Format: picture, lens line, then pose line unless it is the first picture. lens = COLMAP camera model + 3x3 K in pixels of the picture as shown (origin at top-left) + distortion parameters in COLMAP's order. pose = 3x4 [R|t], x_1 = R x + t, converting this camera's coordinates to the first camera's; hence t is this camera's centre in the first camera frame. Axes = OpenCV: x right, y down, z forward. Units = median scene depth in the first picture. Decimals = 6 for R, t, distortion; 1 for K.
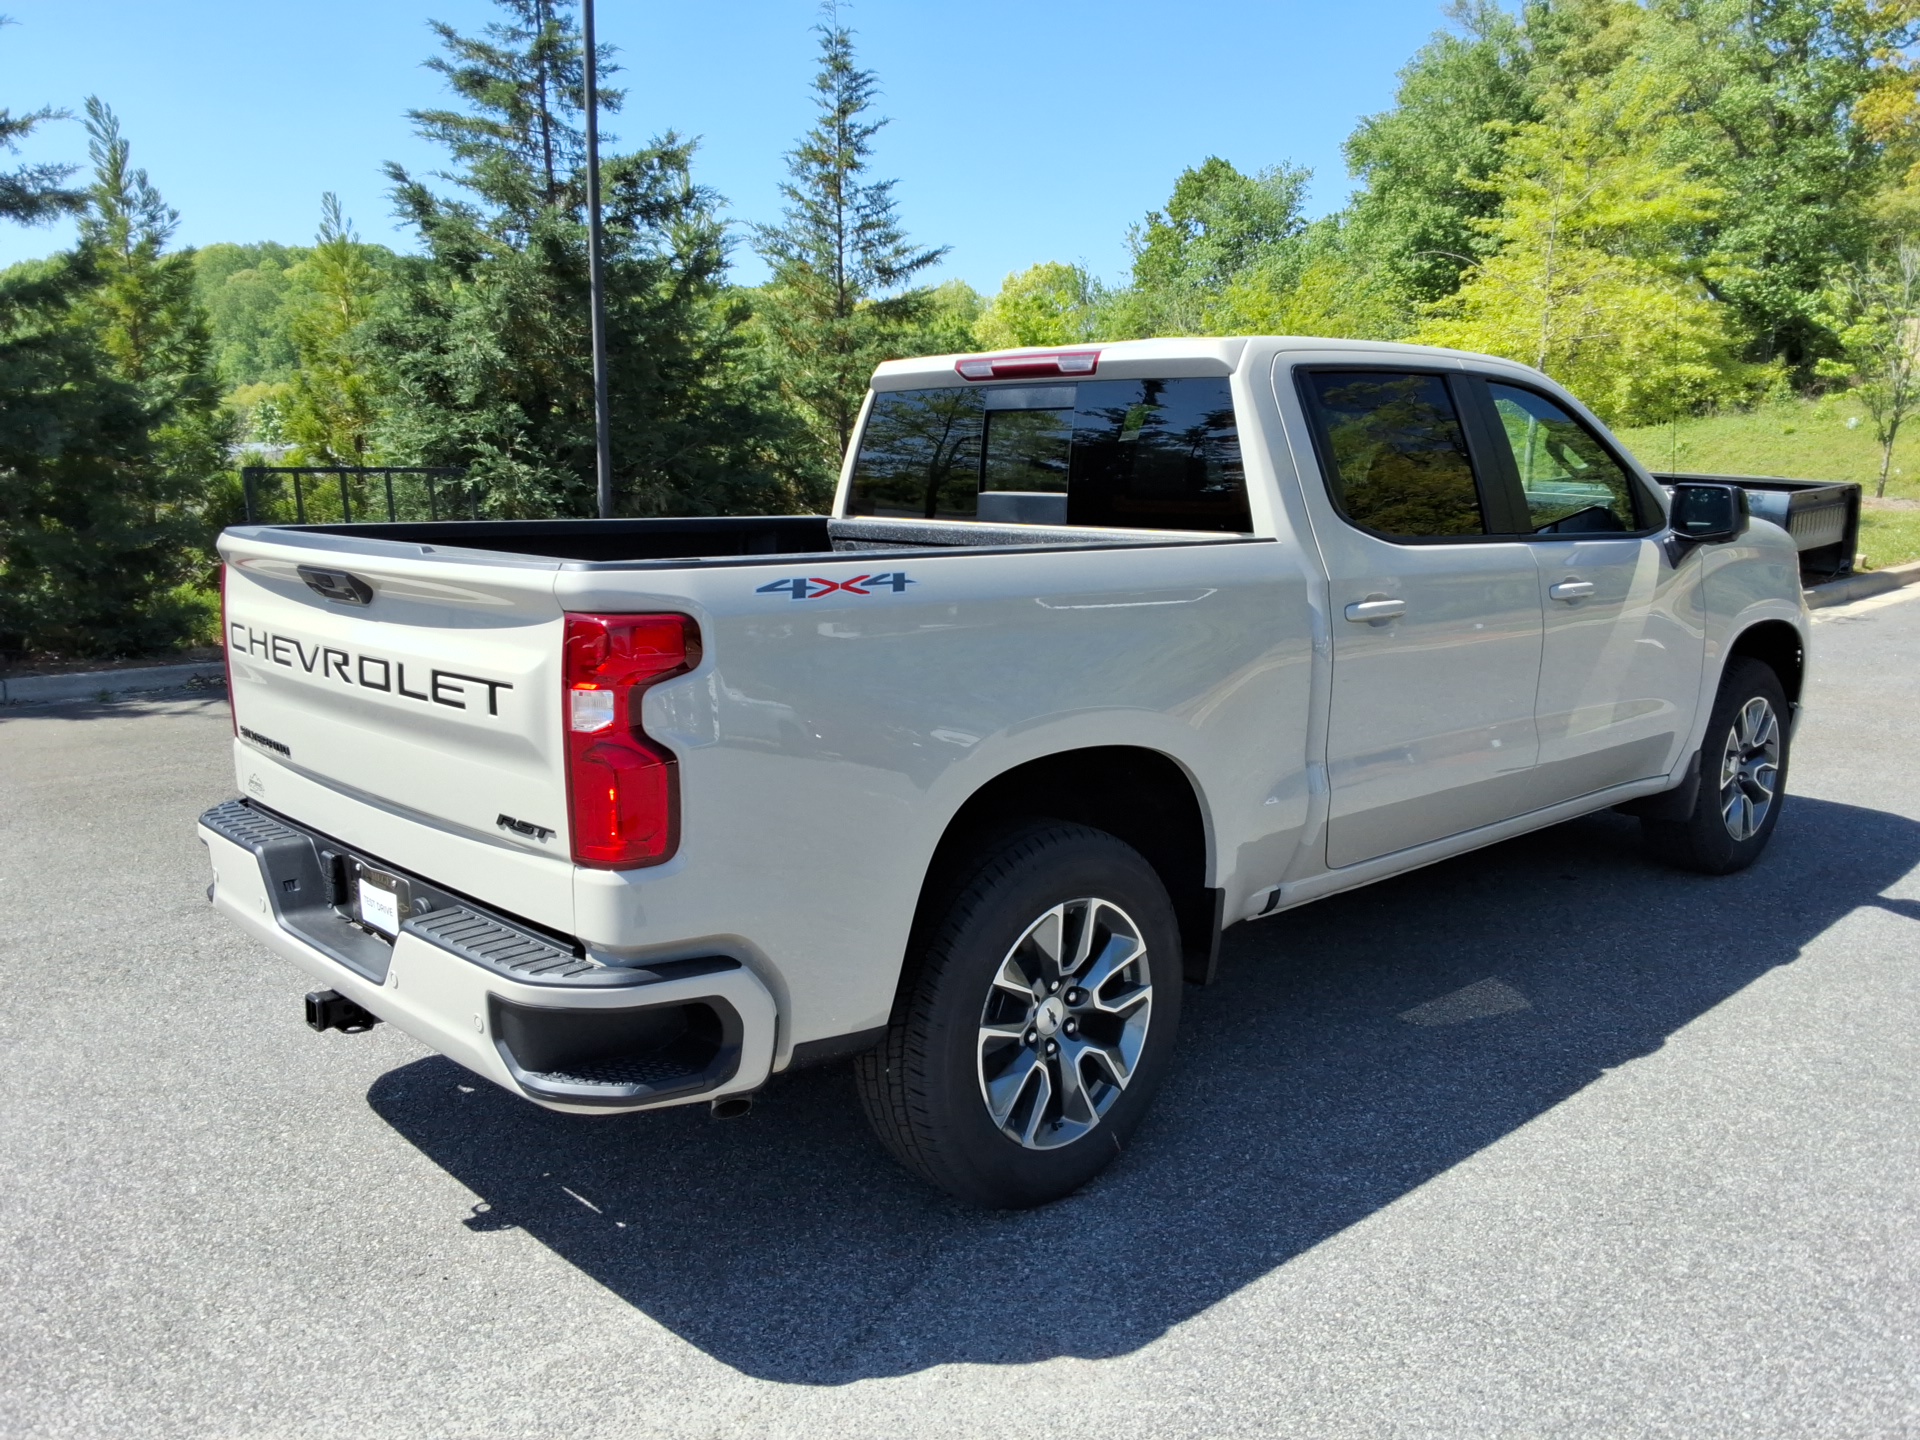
lens RADIAL K [[1520.2, 0, 972.2], [0, 1520.2, 714.3], [0, 0, 1]] dist [0.128672, -0.201064]
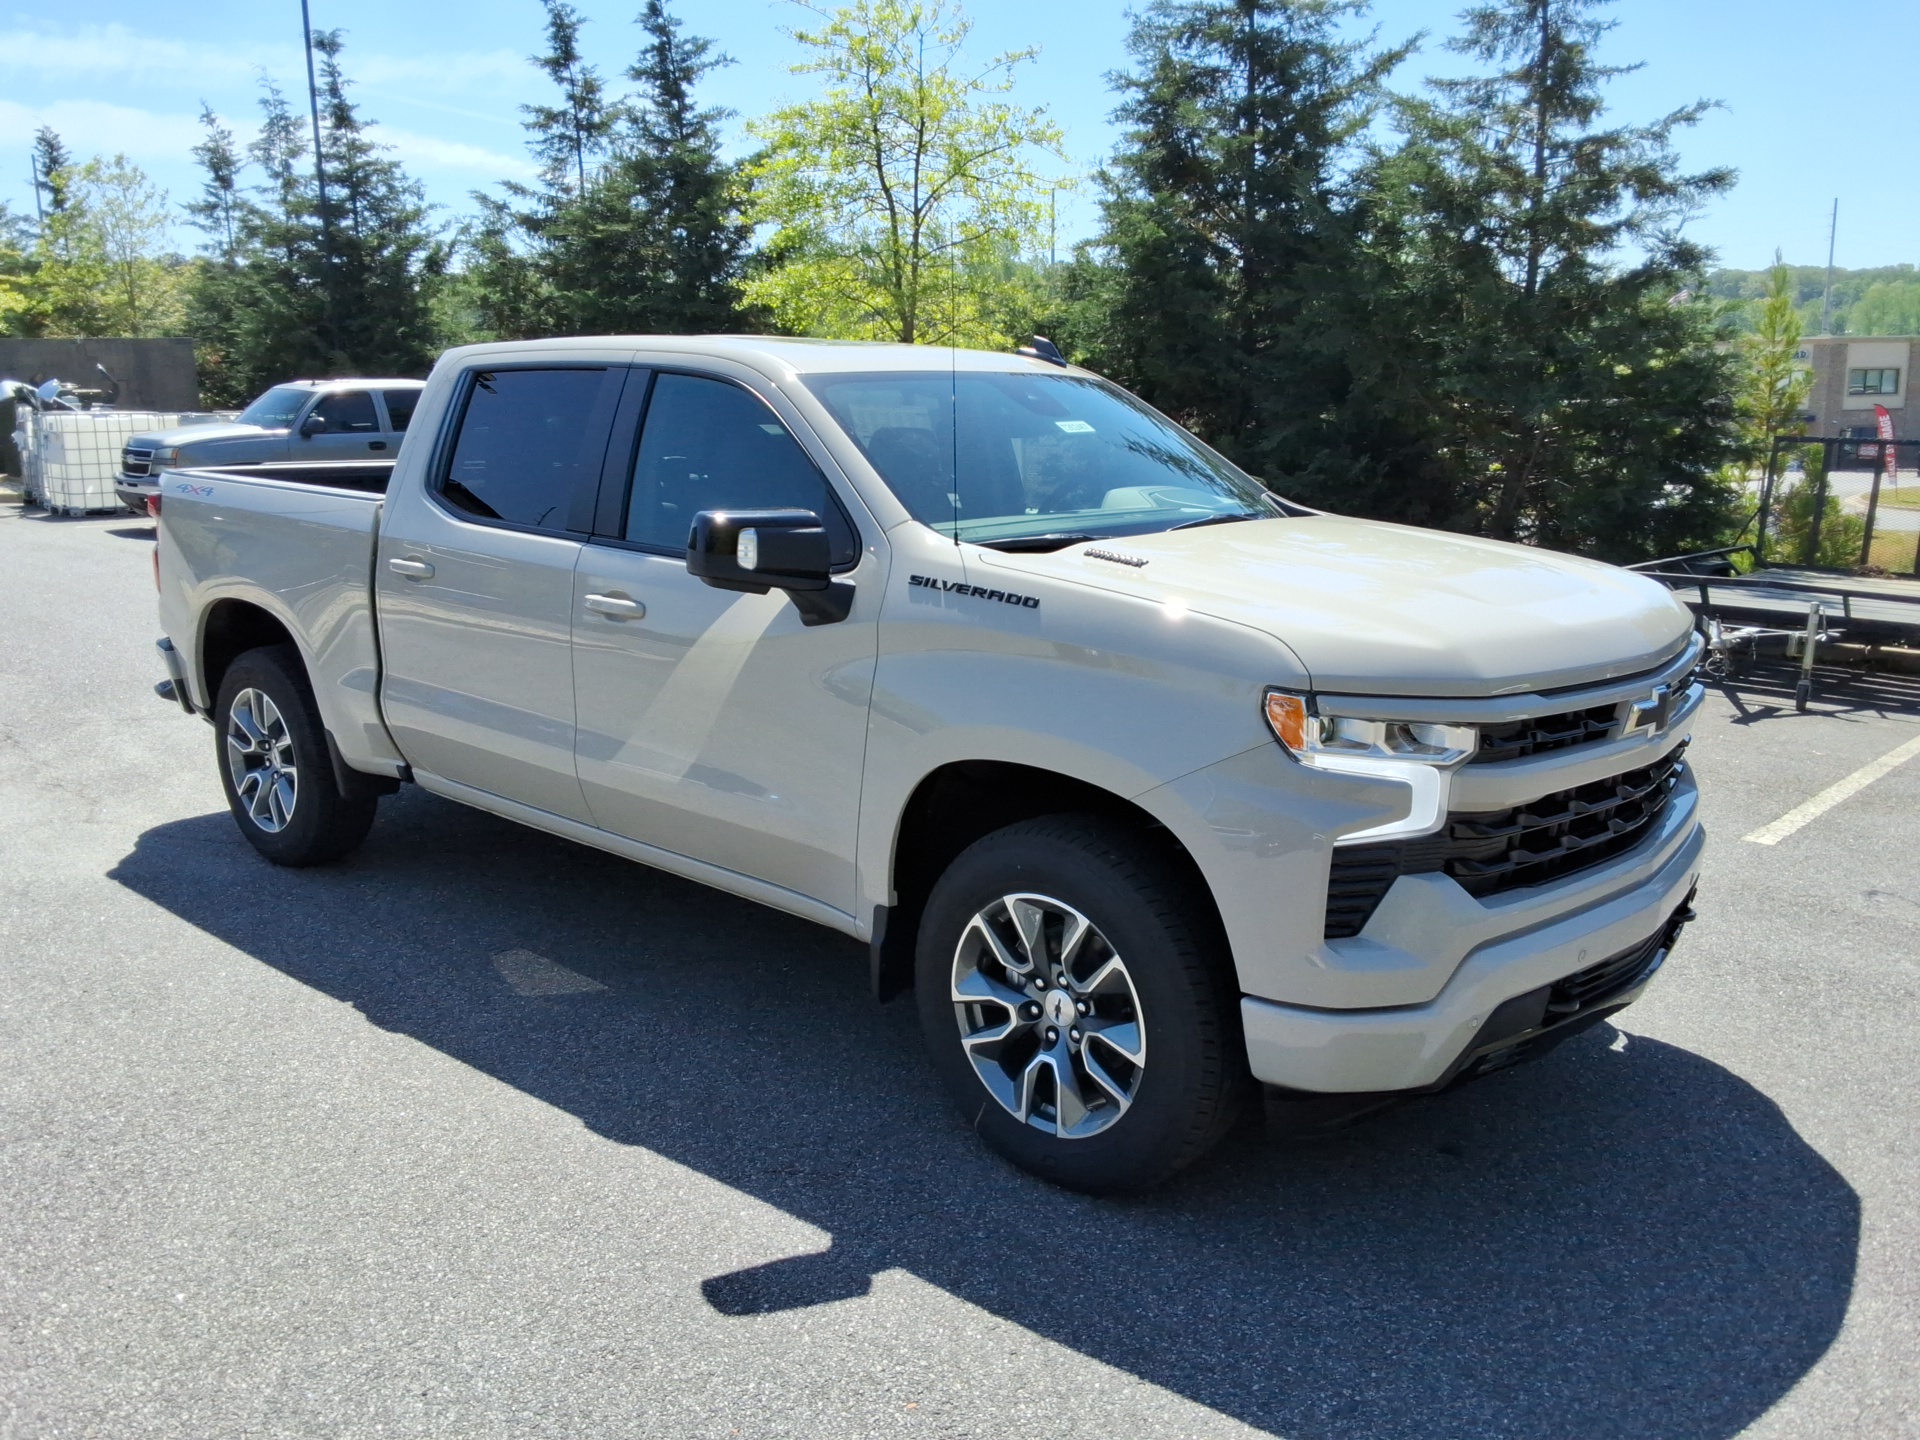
lens RADIAL K [[1524.9, 0, 996.5], [0, 1524.9, 703.5], [0, 0, 1]] dist [0.135071, -0.208925]
pose [[0.099160, 0.196730, -0.975430, 1.464508], [-0.175165, 0.968405, 0.177507, -0.251830], [0.979533, 0.153260, 0.130487, 1.245196]]
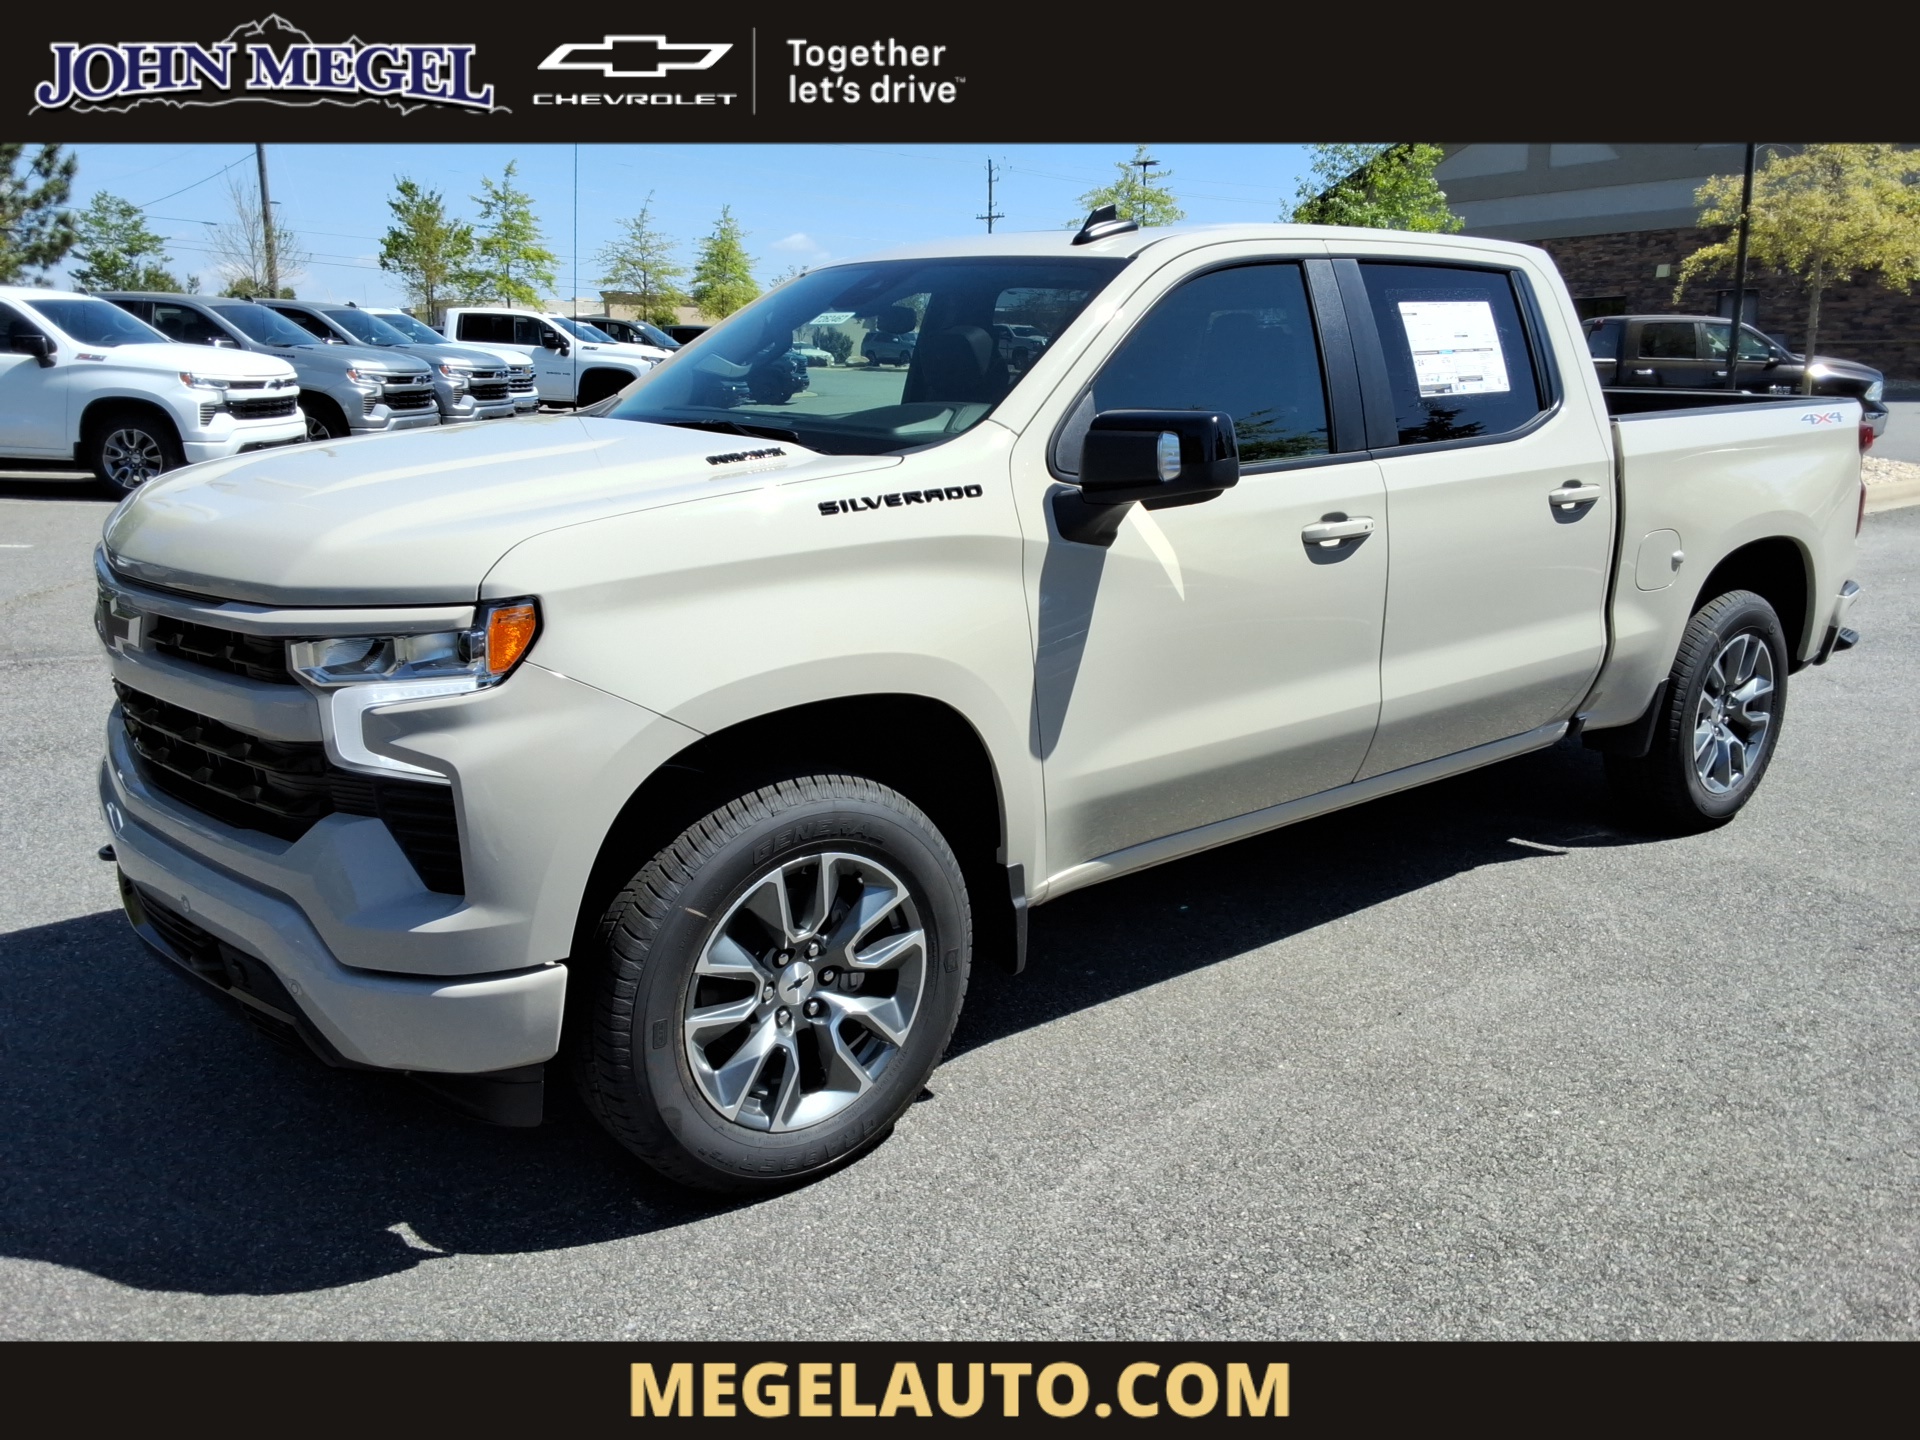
lens RADIAL K [[1530.7, 0, 977.4], [0, 1530.7, 715.8], [0, 0, 1]] dist [0.128482, -0.209285]
pose [[-0.997820, -0.019940, 0.062907, 0.254703], [0.006422, 0.919392, 0.393291, -0.401983], [-0.065679, 0.392837, -0.917260, 2.344076]]
